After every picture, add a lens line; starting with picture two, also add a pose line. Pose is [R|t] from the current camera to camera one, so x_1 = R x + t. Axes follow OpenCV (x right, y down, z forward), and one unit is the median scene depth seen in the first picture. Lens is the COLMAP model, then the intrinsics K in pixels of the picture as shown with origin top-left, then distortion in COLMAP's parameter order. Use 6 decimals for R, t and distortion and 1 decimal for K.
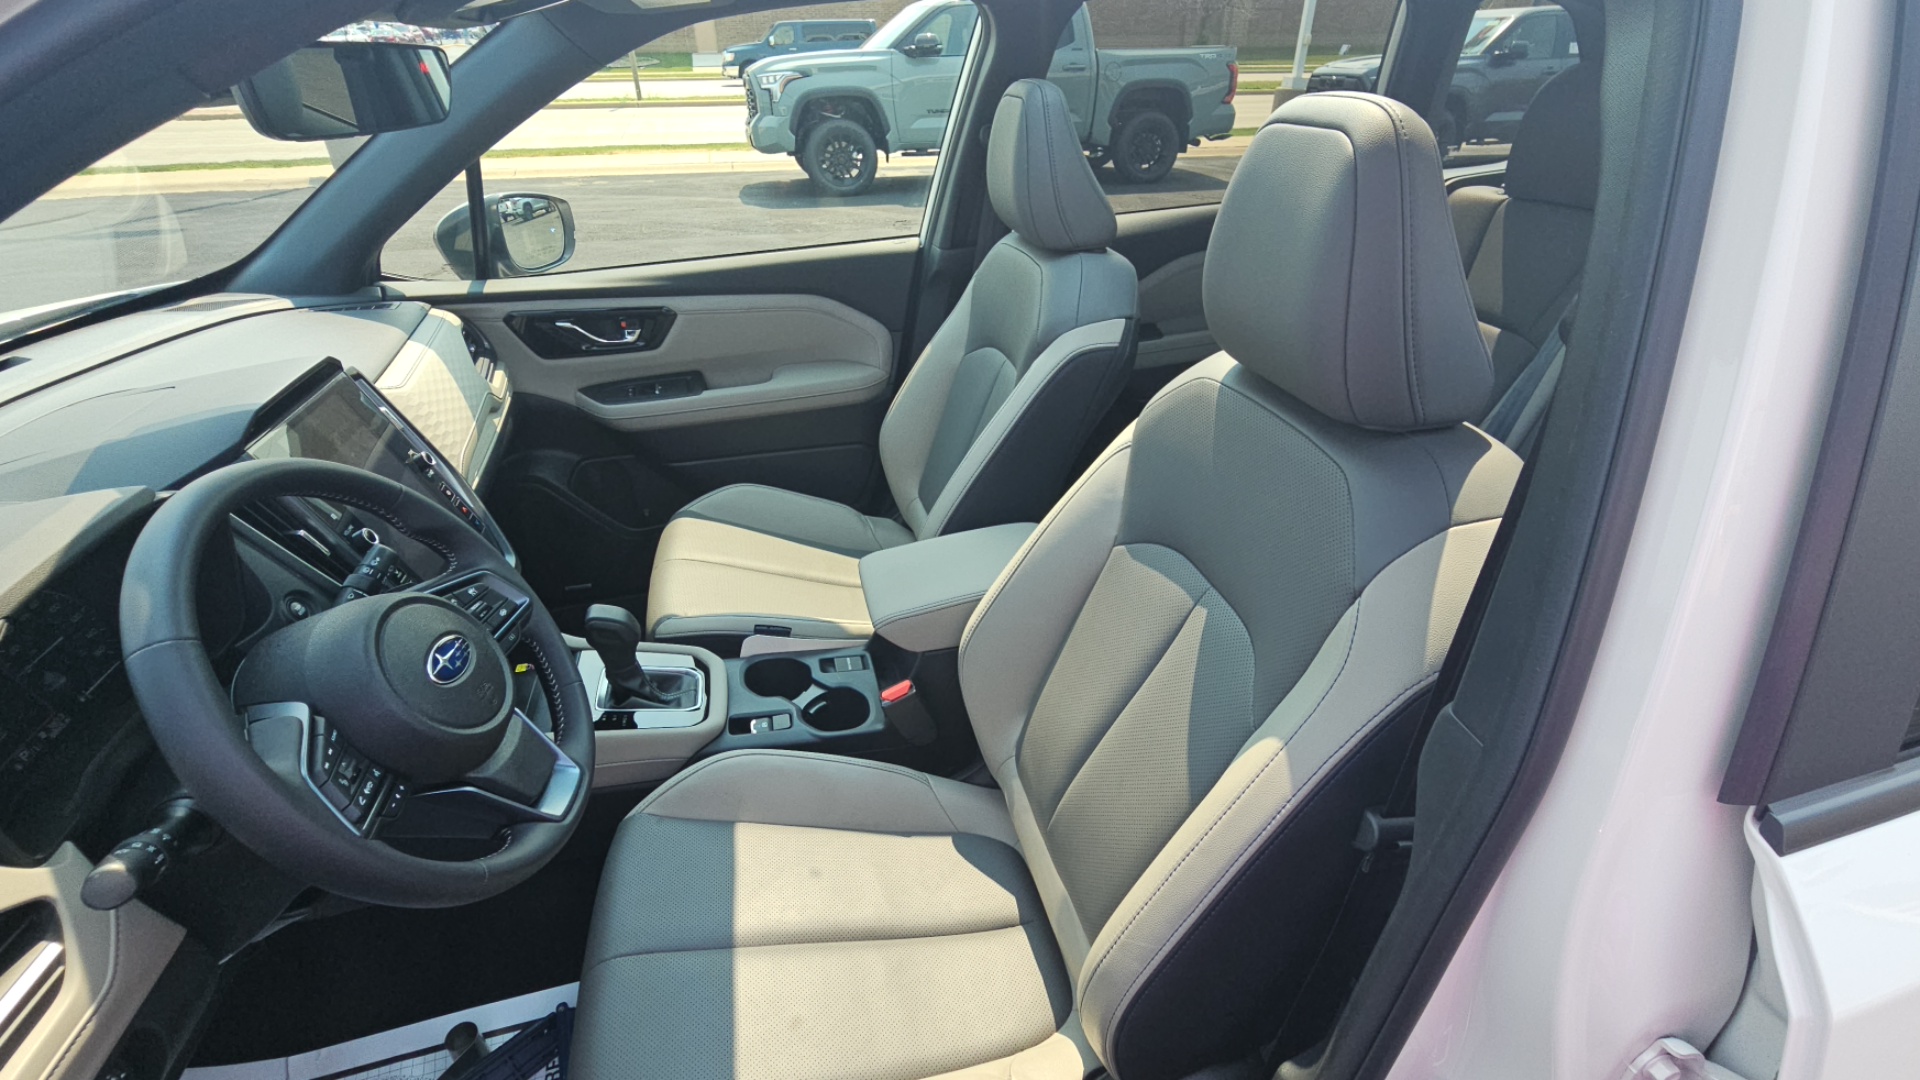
lens RADIAL K [[859.5, 0, 974.2], [0, 859.5, 543.8], [0, 0, 1]] dist [0.007212, -0.006486]
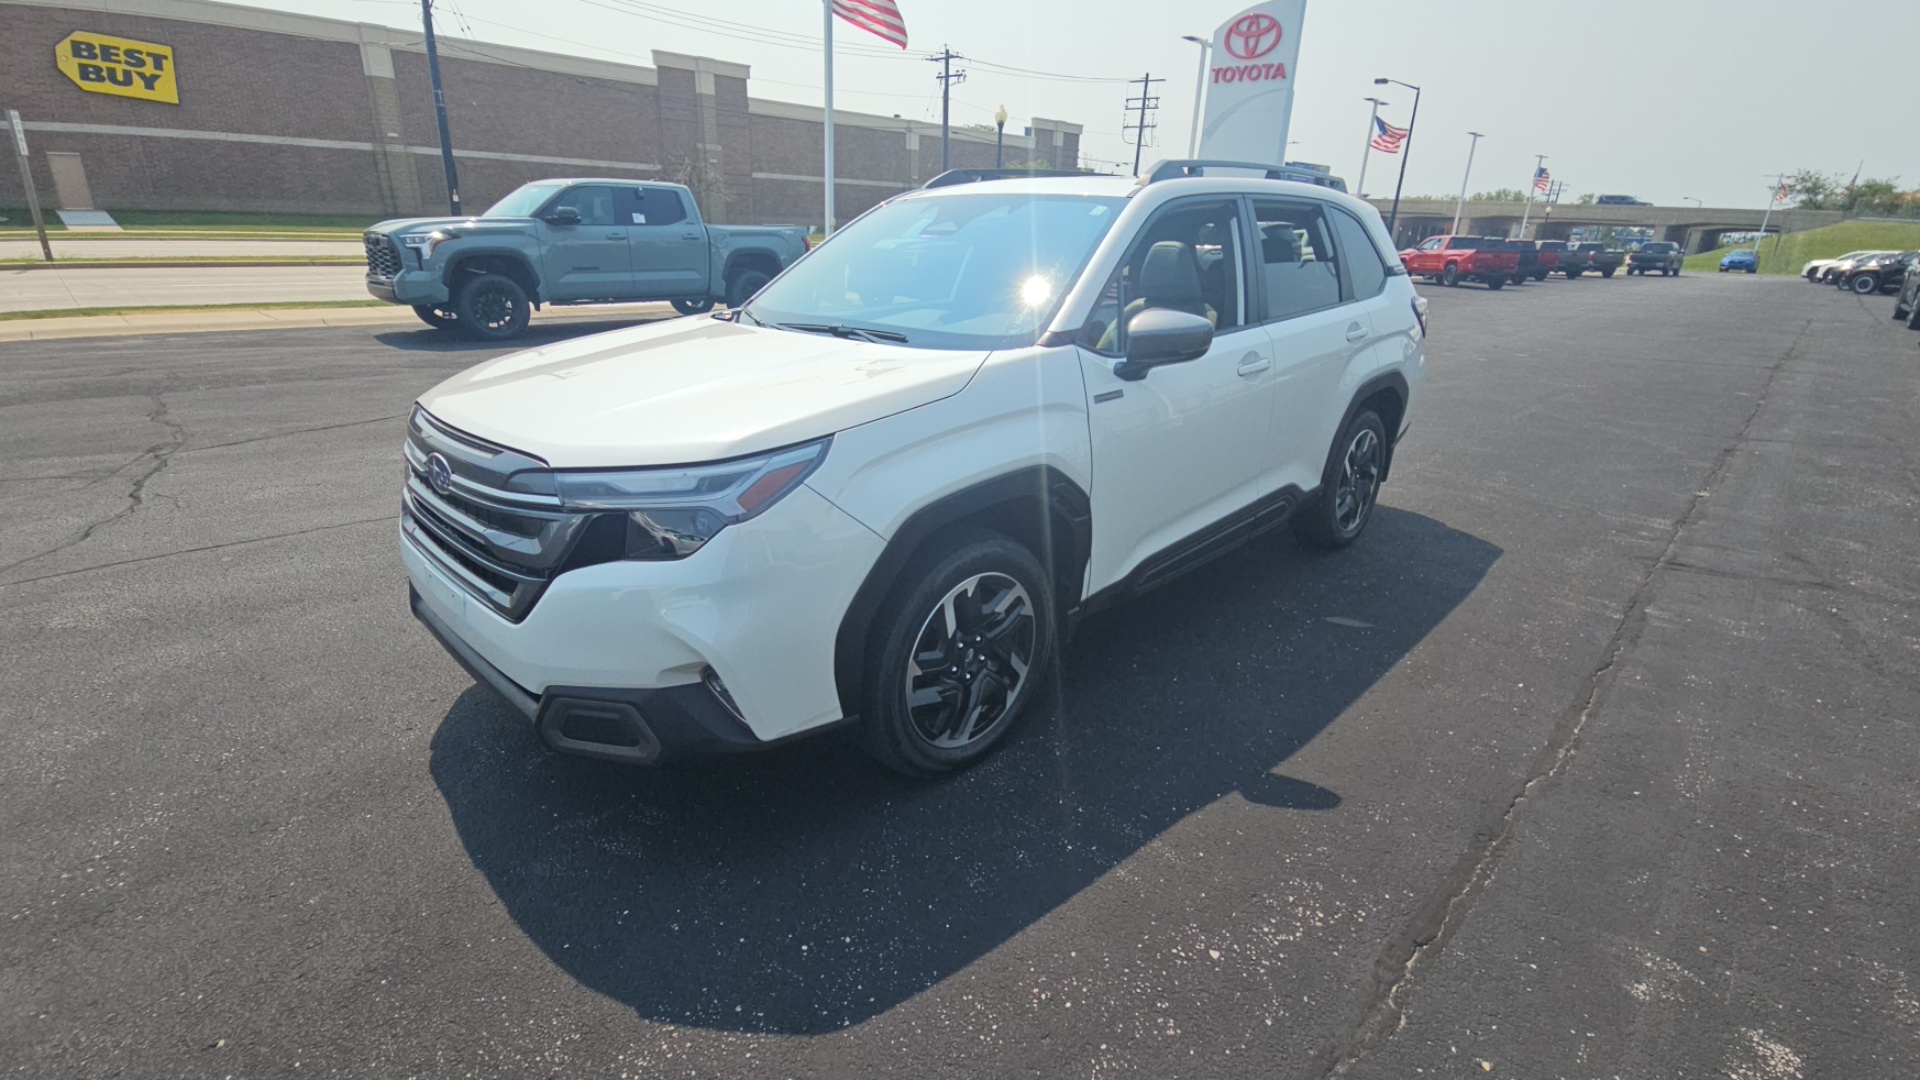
lens RADIAL K [[859.5, 0, 980.6], [0, 859.5, 538.3], [0, 0, 1]] dist [0.007212, -0.006486]
pose [[0.844080, -0.152963, 0.513936, -1.365646], [0.239544, 0.965061, -0.106190, 0.594353], [-0.479736, 0.212743, 0.851230, -1.010144]]
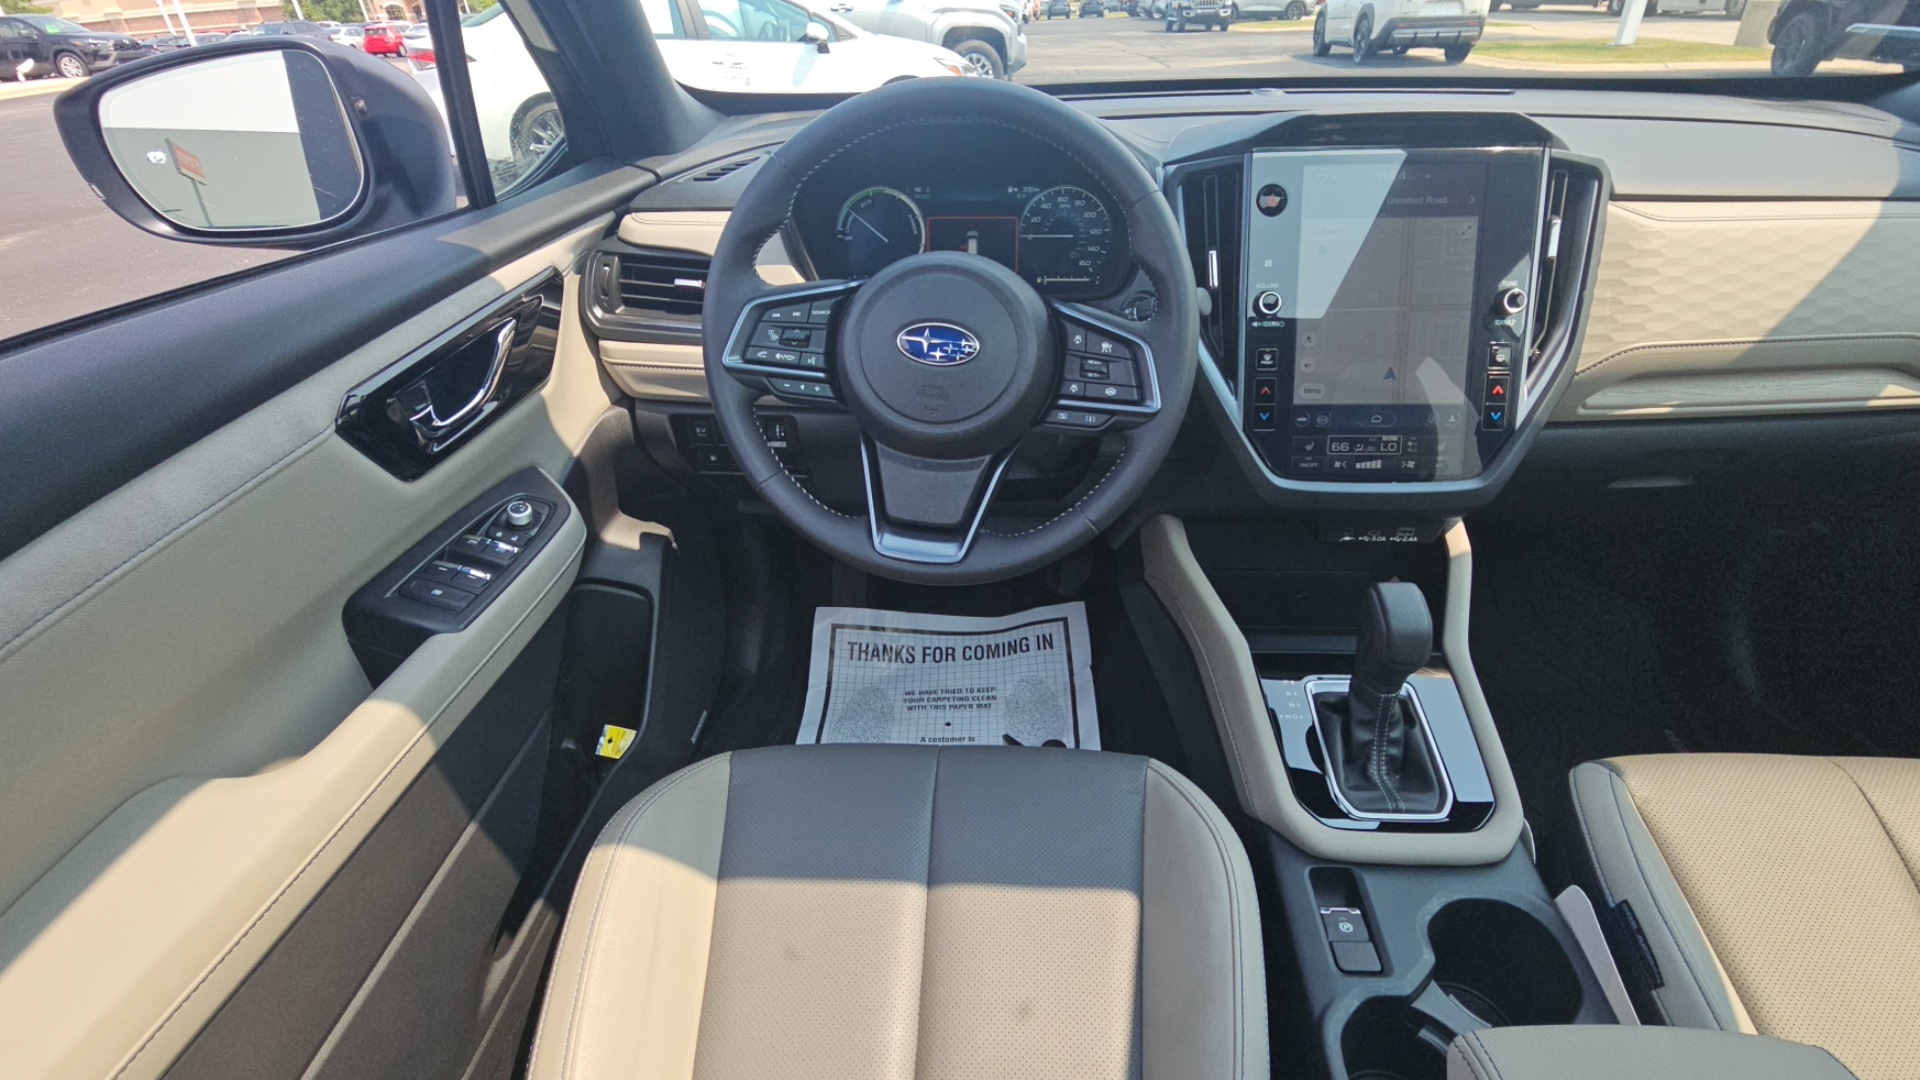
lens RADIAL K [[859.5, 0, 981.2], [0, 859.5, 546.5], [0, 0, 1]] dist [0.007212, -0.006486]
pose [[-0.287522, 0.526206, -0.800274, 0.089071], [-0.453834, 0.660948, 0.597648, -0.114525], [0.843425, 0.535028, 0.048774, 0.435886]]
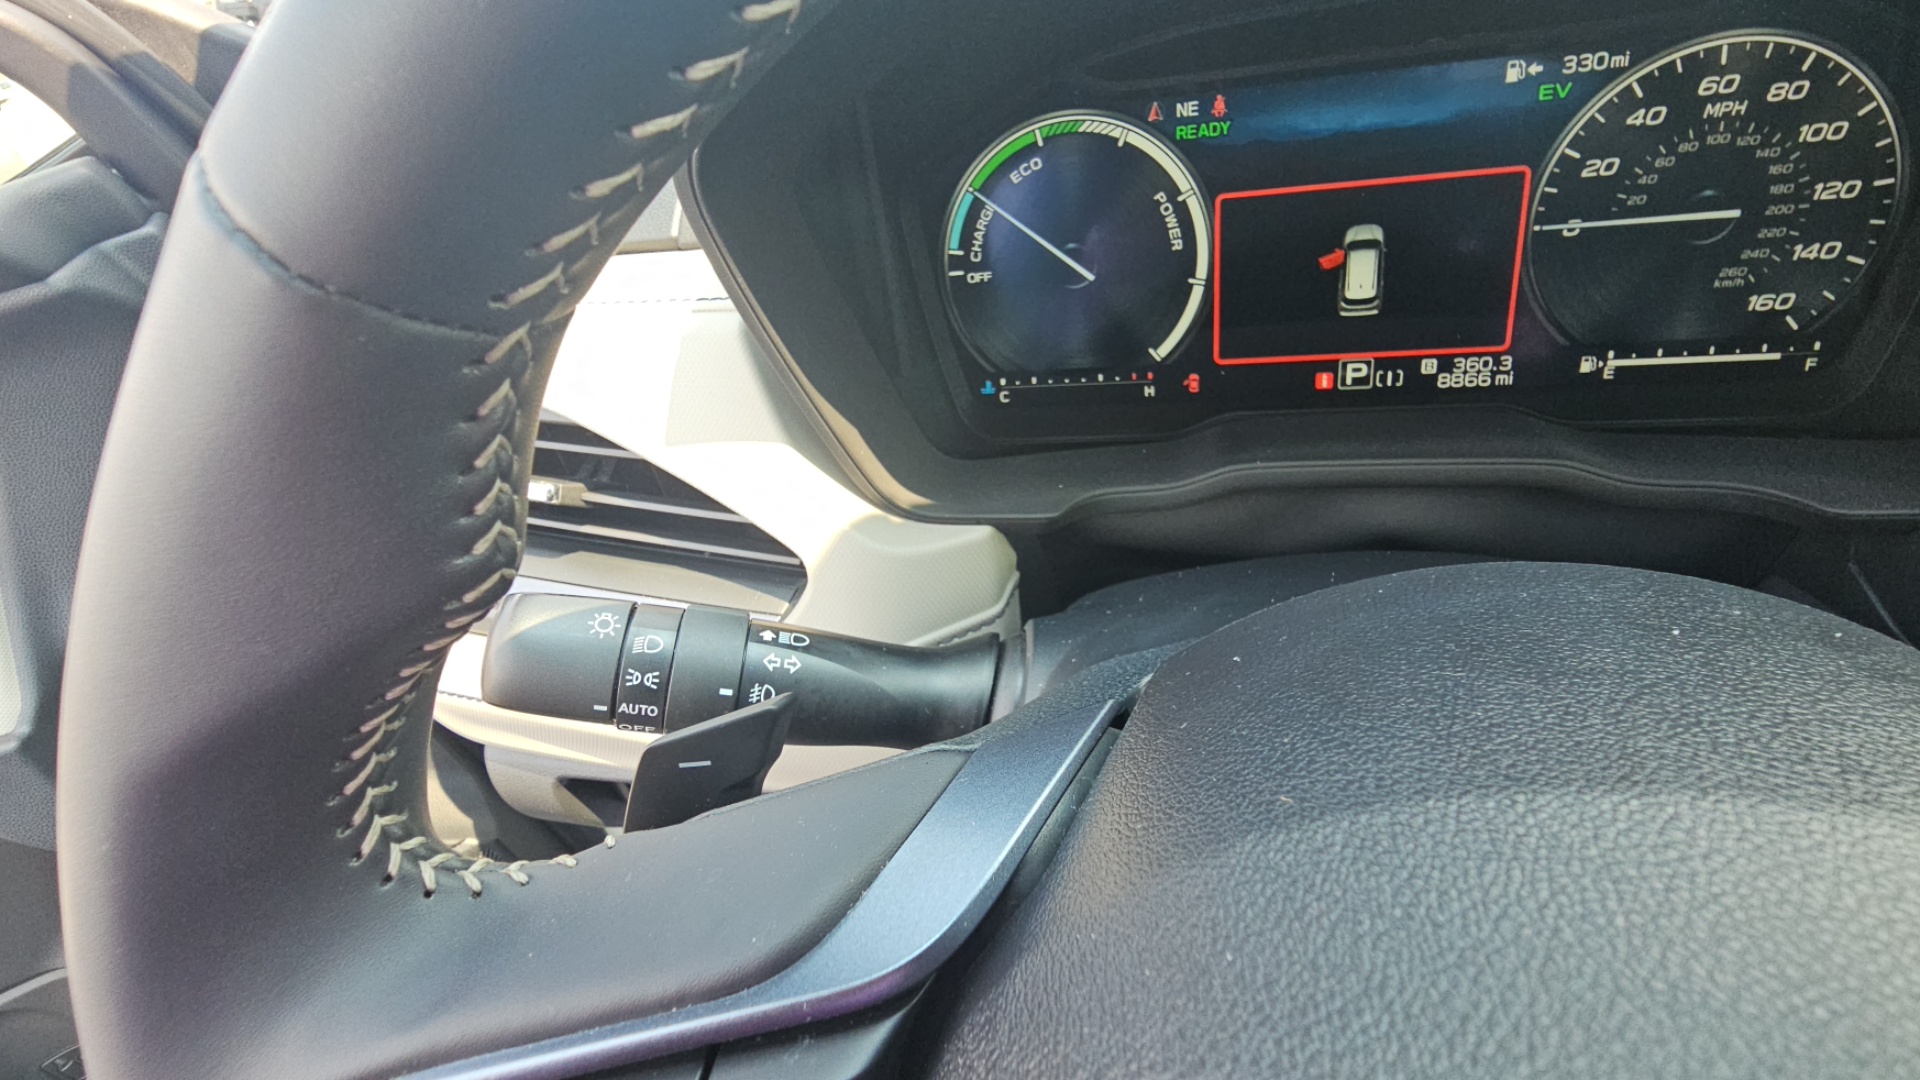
lens RADIAL K [[859.5, 0, 974.6], [0, 859.5, 543.0], [0, 0, 1]] dist [0.007212, -0.006486]
pose [[-0.419351, 0.627414, -0.656122, -0.245315], [-0.296008, 0.588741, 0.752172, 0.005415], [0.858209, 0.509642, -0.061170, 0.333287]]
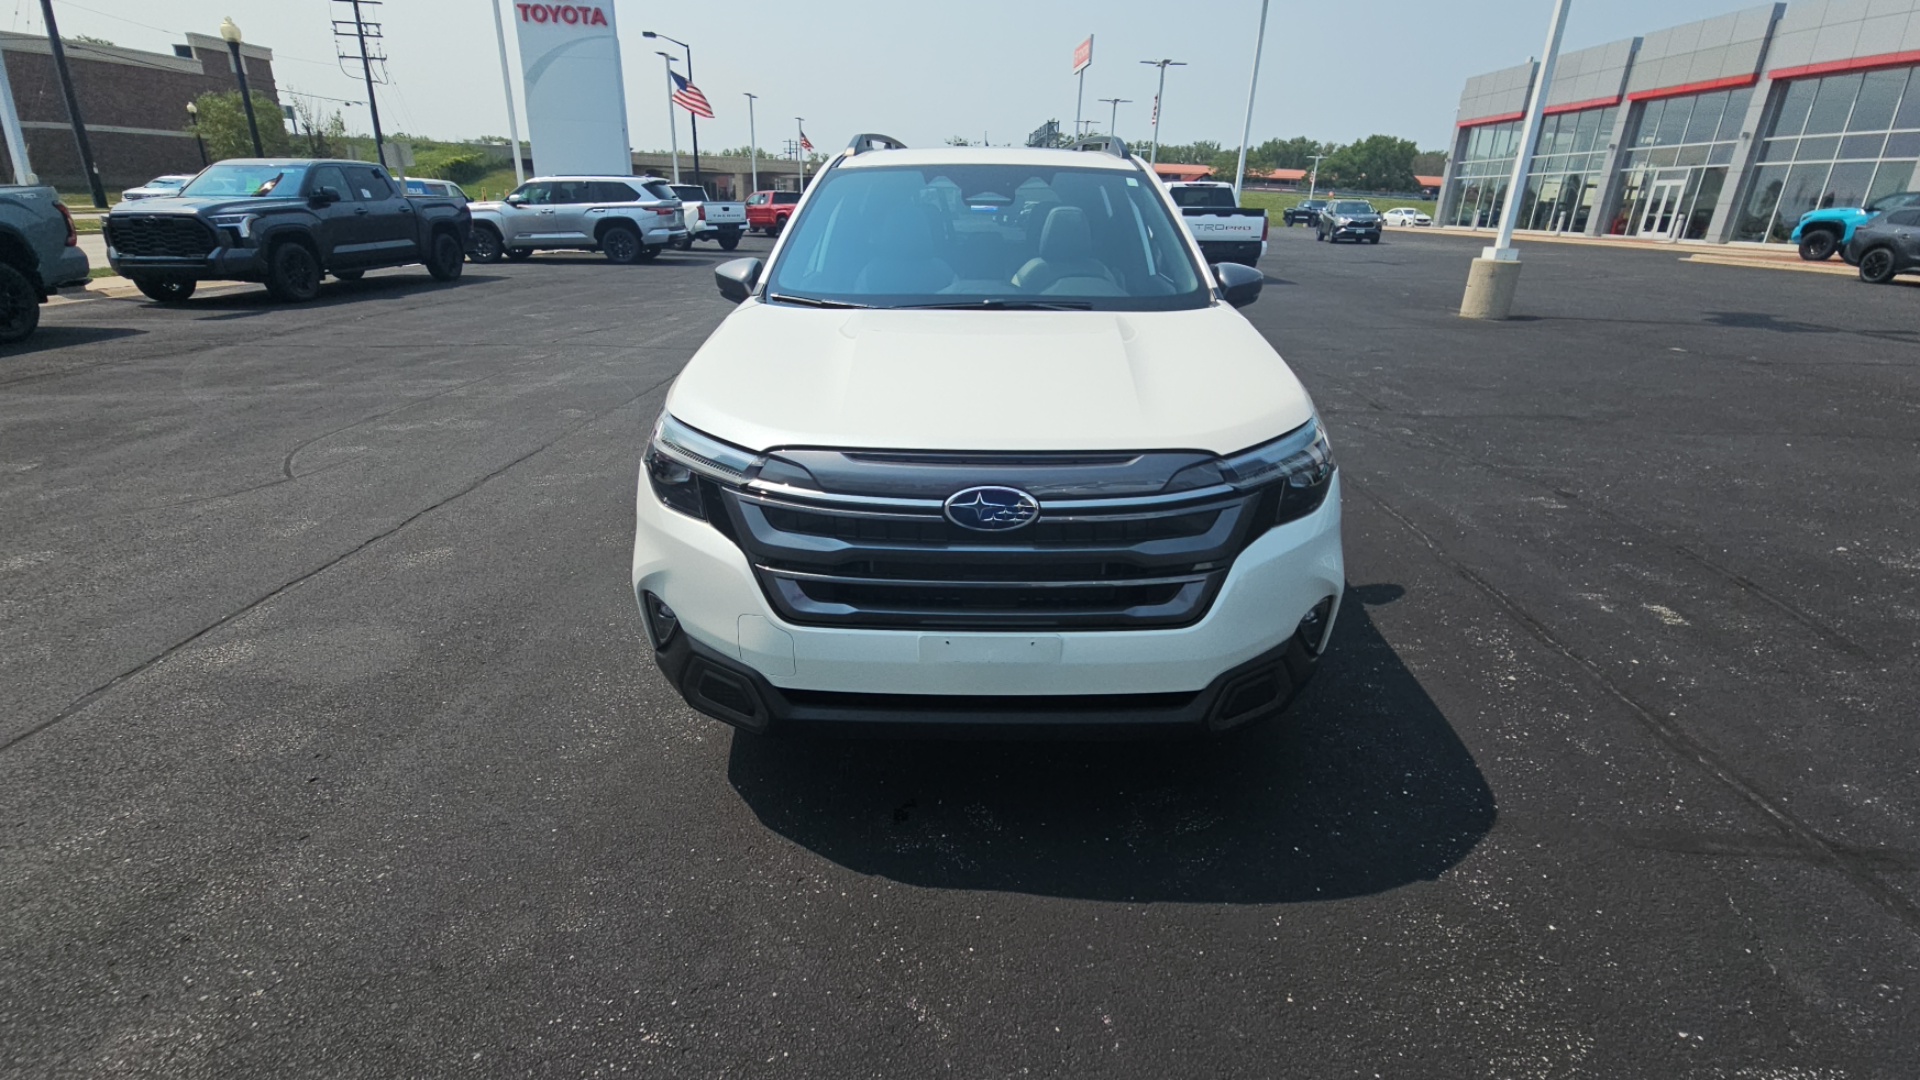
lens RADIAL K [[859.5, 0, 978.5], [0, 859.5, 537.6], [0, 0, 1]] dist [0.007212, -0.006486]
pose [[0.246352, -0.341083, 0.907179, -2.318214], [0.466227, 0.862313, 0.197606, 0.007698], [-0.849672, 0.374270, 0.371455, 0.031153]]
